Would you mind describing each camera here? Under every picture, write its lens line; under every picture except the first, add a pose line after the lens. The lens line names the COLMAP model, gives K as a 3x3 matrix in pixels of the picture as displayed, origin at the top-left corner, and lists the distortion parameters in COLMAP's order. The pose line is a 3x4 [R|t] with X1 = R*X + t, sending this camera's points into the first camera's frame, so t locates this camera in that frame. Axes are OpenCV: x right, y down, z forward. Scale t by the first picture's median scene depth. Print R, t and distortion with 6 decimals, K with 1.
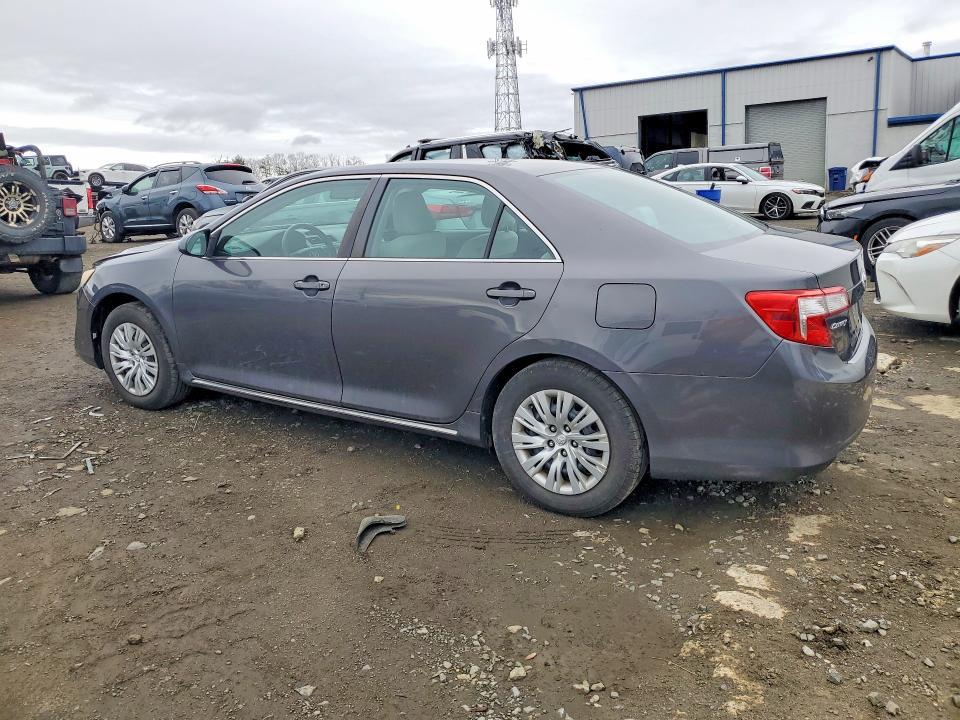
lens RADIAL K [[771.1, 0, 485.4], [0, 771.1, 357.6], [0, 0, 1]] dist [0.022315, 0.000485]
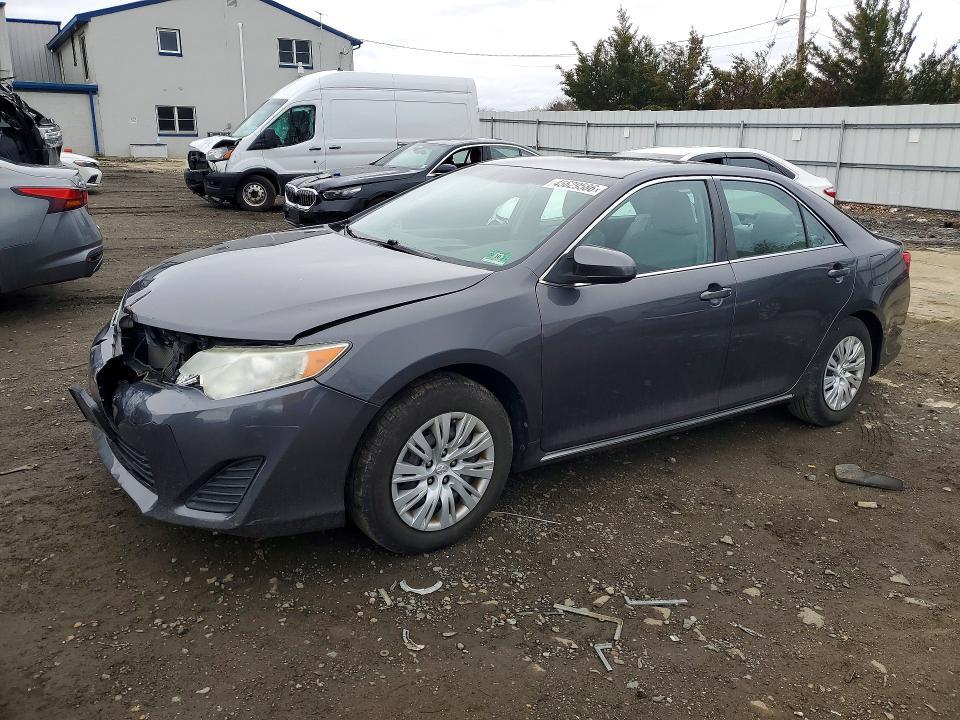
lens RADIAL K [[771.1, 0, 485.4], [0, 771.1, 357.6], [0, 0, 1]] dist [0.022315, 0.000485]
pose [[0.349079, -0.211058, 0.913016, -0.961692], [0.170615, 0.972336, 0.159538, -0.172681], [-0.921431, 0.100083, 0.375432, 0.725802]]
